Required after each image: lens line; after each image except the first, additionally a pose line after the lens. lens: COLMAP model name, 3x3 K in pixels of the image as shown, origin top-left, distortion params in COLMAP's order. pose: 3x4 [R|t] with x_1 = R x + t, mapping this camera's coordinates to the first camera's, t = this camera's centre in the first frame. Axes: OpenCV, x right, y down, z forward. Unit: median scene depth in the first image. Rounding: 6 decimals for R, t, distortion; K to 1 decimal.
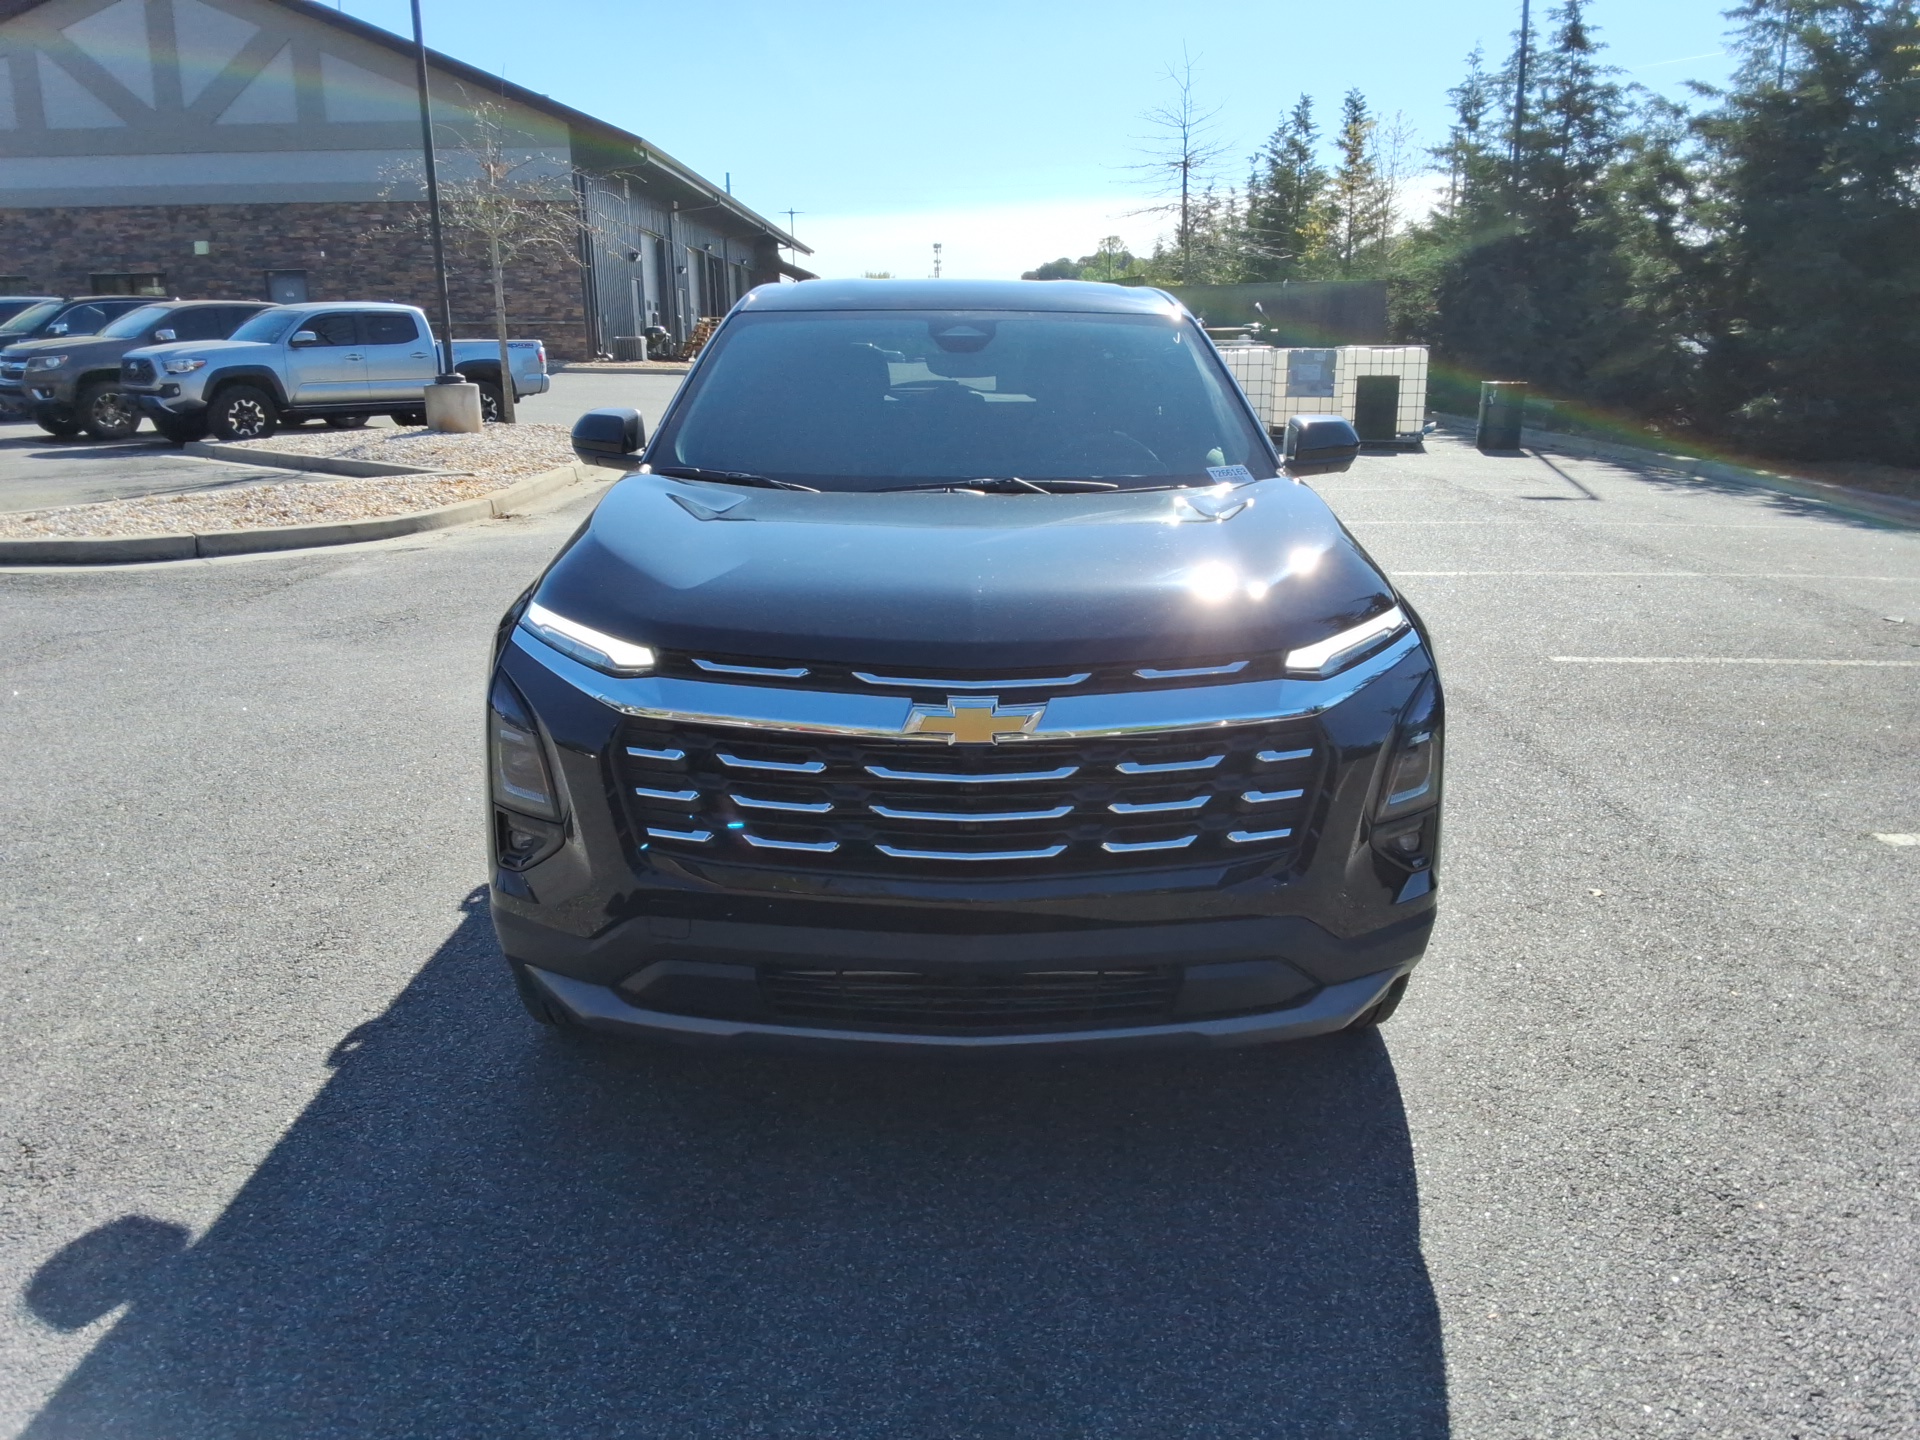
lens RADIAL K [[1574.4, 0, 960.0], [0, 1574.4, 720.0], [0, 0, 1]] dist [0.049404, -0.076370]
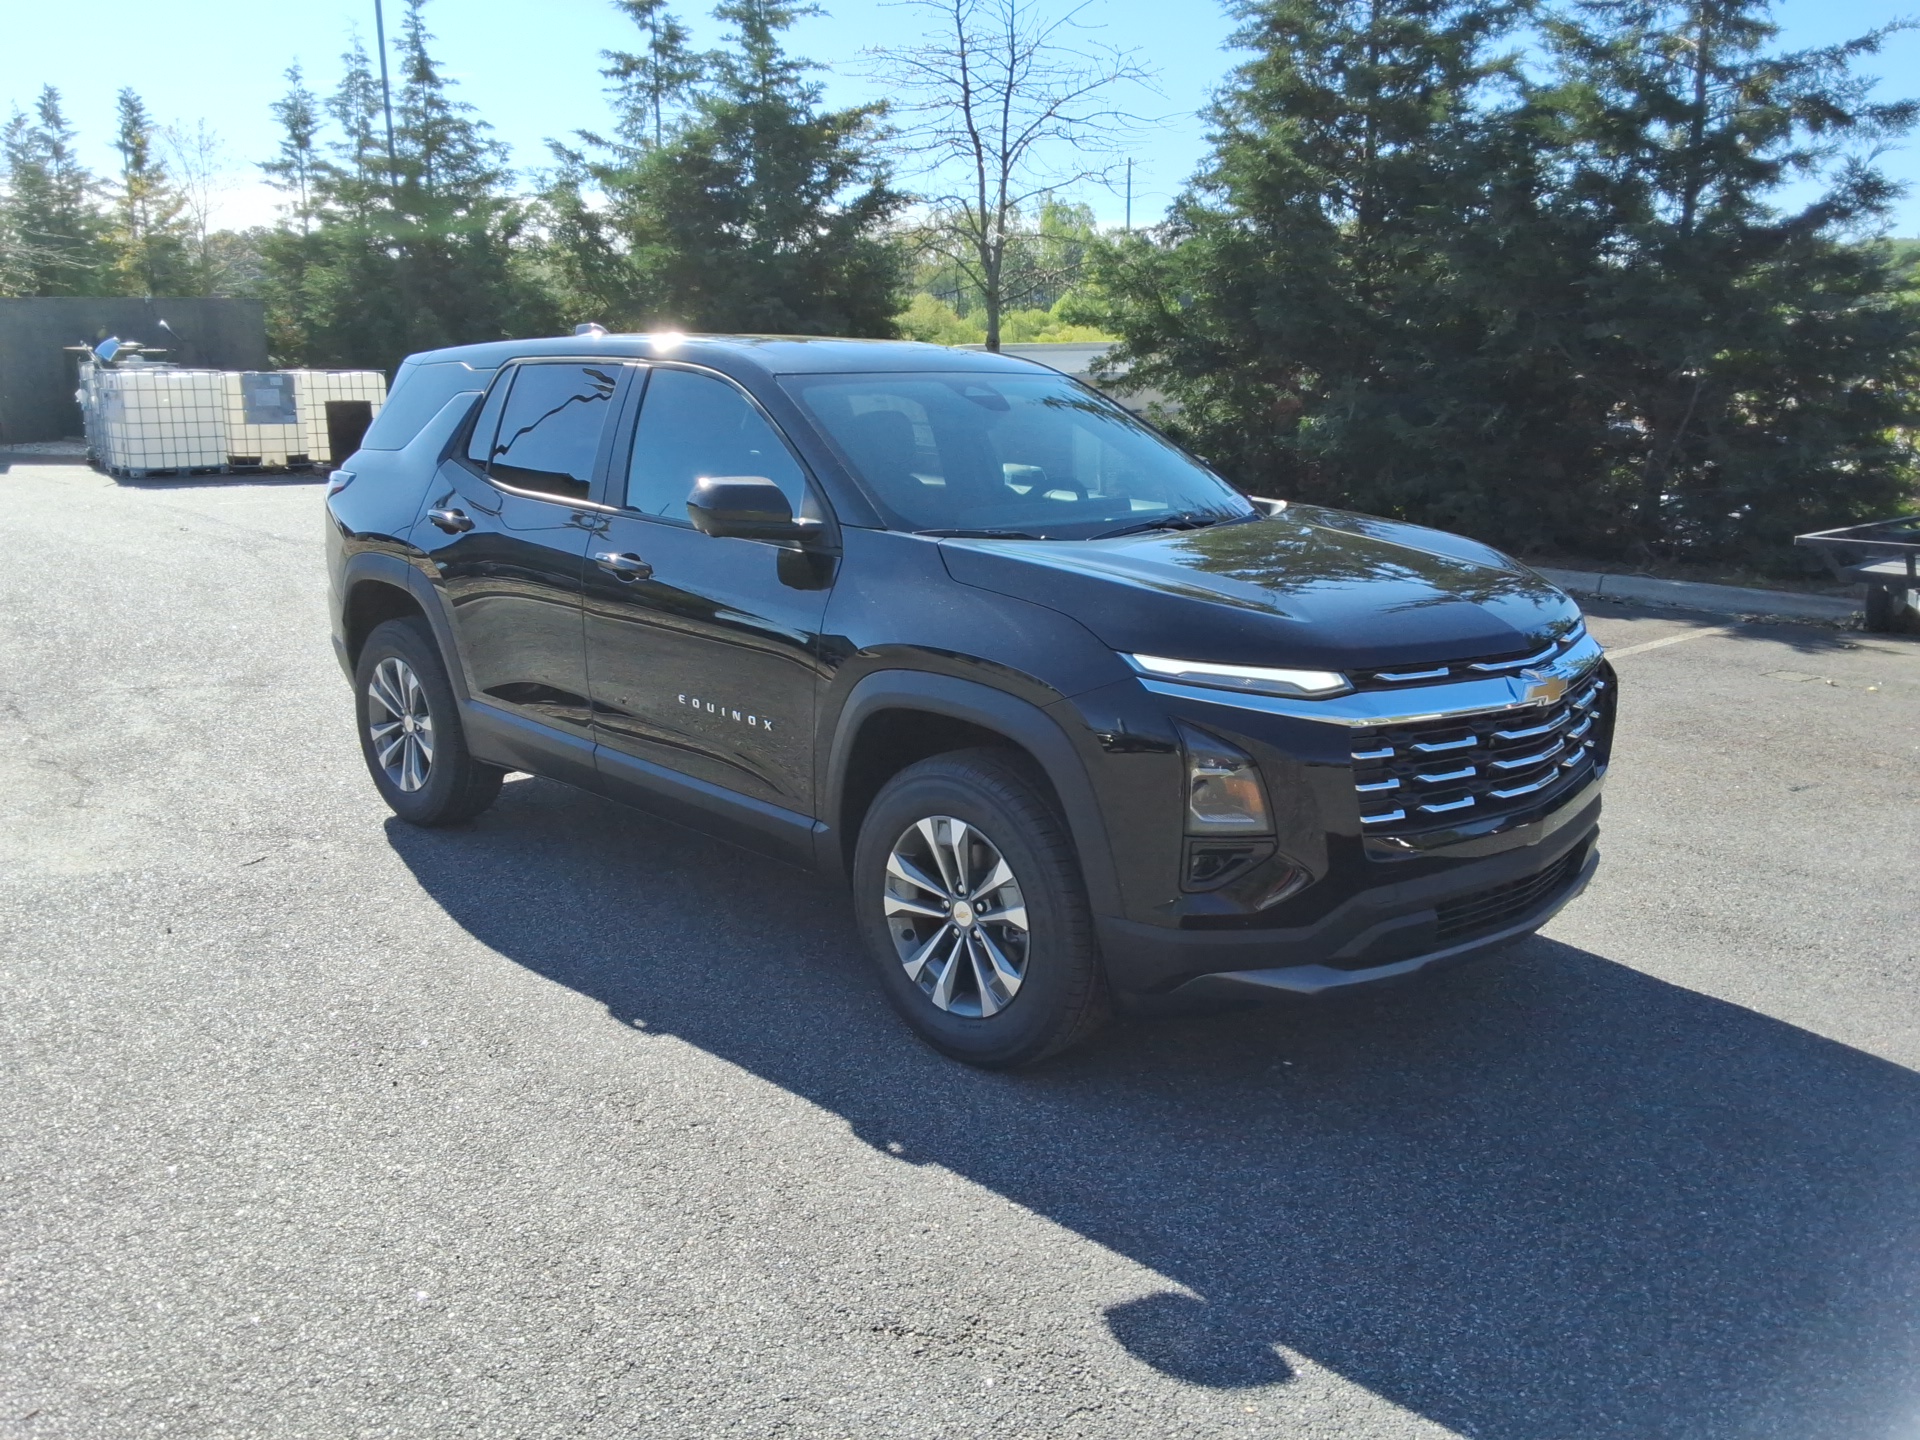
lens RADIAL K [[1560.8, 0, 976.4], [0, 1560.8, 730.5], [0, 0, 1]] dist [0.058364, -0.075769]
pose [[0.713941, -0.161157, 0.681408, -0.148608], [0.162381, 0.984730, 0.062761, -0.014779], [-0.681117, 0.065840, 0.729208, 0.039380]]
